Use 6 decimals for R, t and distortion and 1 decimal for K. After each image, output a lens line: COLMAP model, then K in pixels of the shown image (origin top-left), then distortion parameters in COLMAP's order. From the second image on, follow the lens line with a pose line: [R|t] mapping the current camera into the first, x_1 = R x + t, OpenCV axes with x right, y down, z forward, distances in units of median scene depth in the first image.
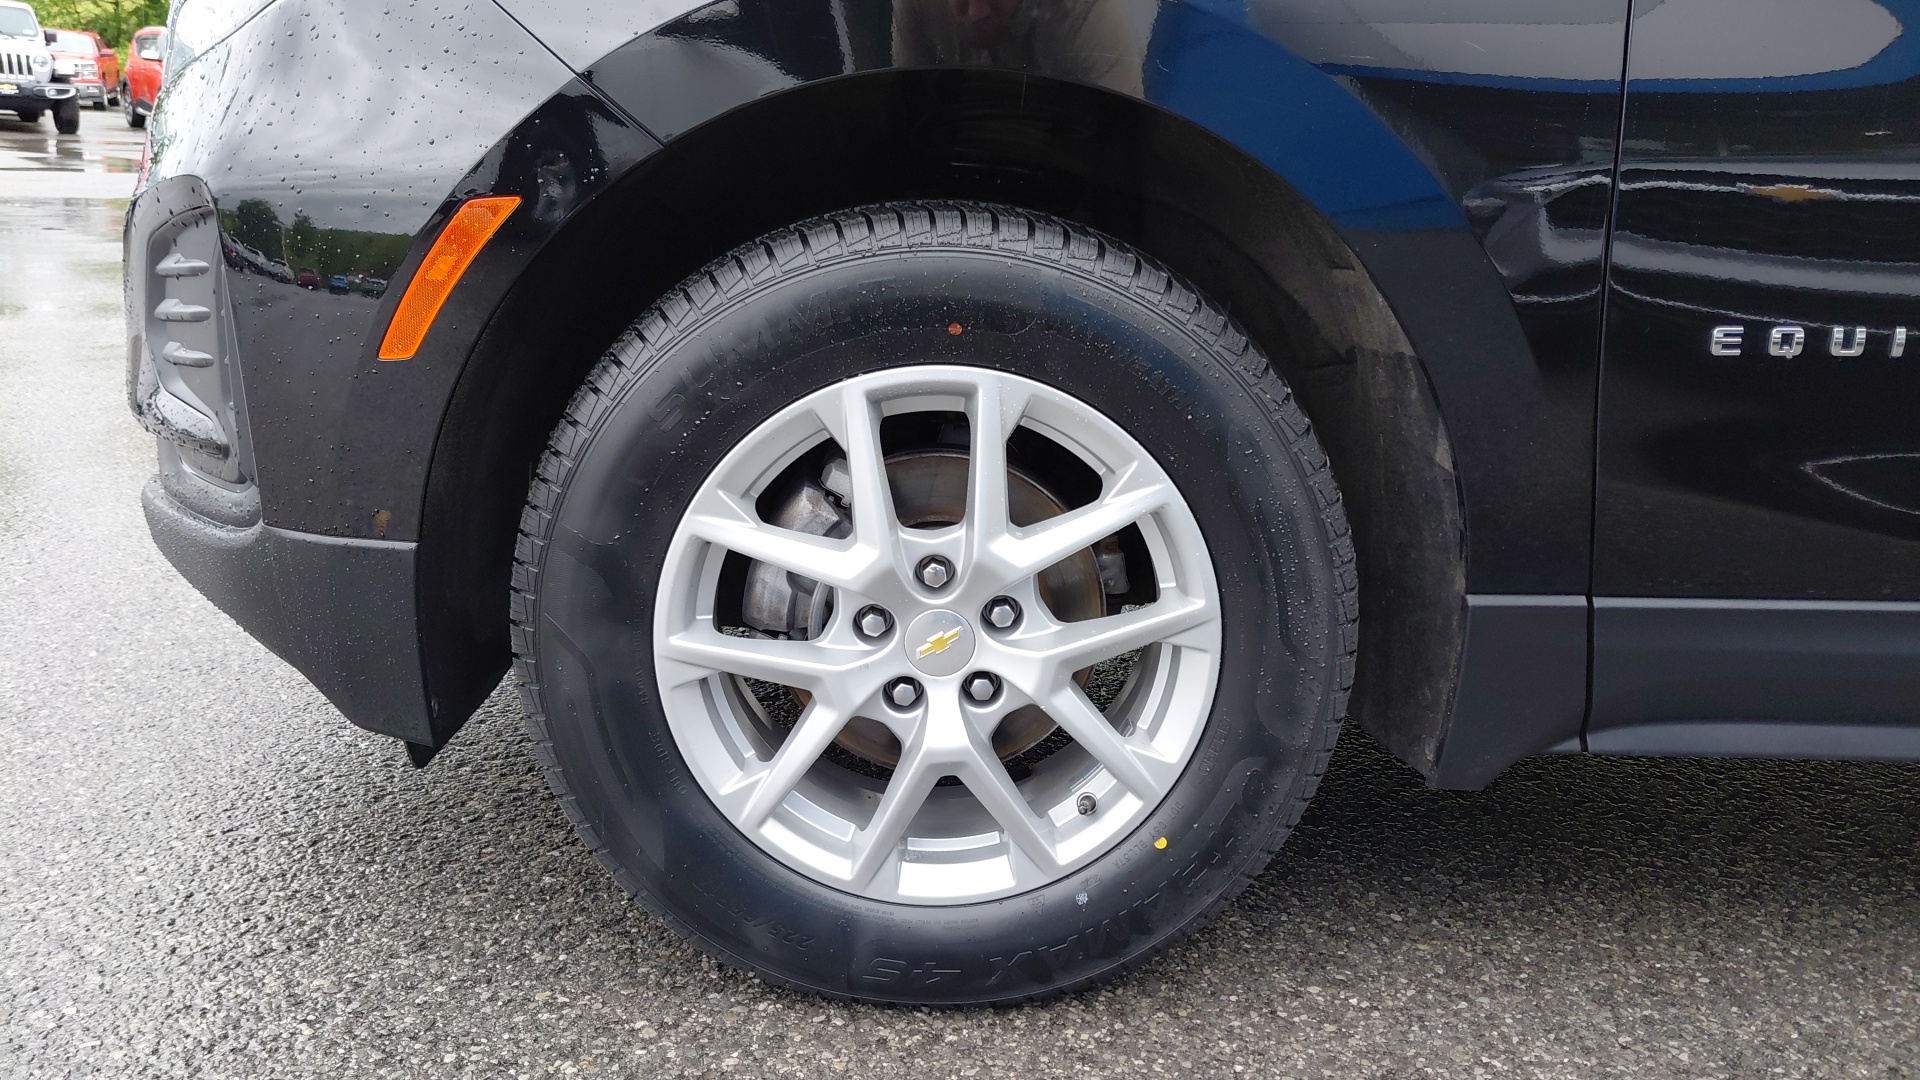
lens RADIAL K [[1421.2, 0, 980.1], [0, 1421.2, 544.5], [0, 0, 1]] dist [0.036660, -0.080074]
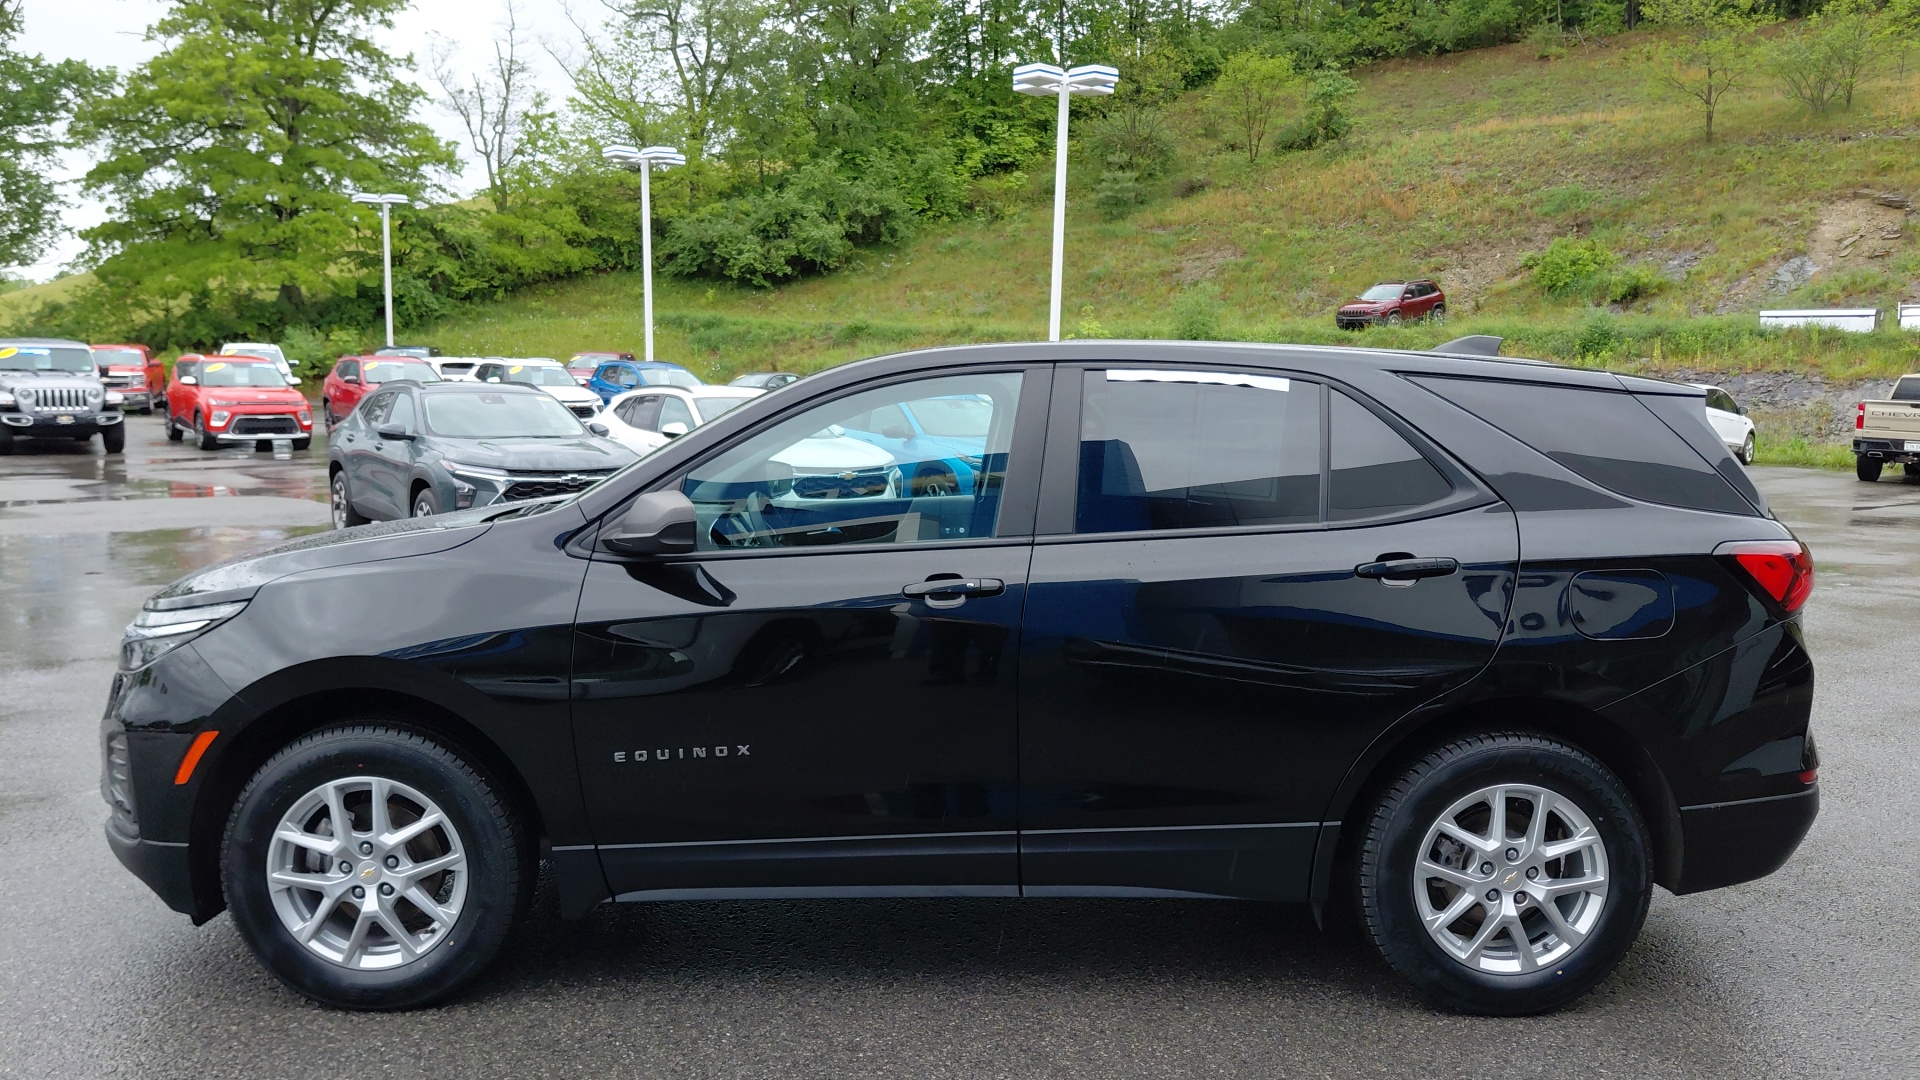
lens RADIAL K [[1421.2, 0, 959.0], [0, 1421.2, 527.5], [0, 0, 1]] dist [0.036660, -0.080074]
pose [[0.998349, -0.049394, -0.029320, 1.236009], [0.043956, 0.985550, -0.163580, -0.088900], [0.036976, 0.162021, 0.986094, -1.831492]]
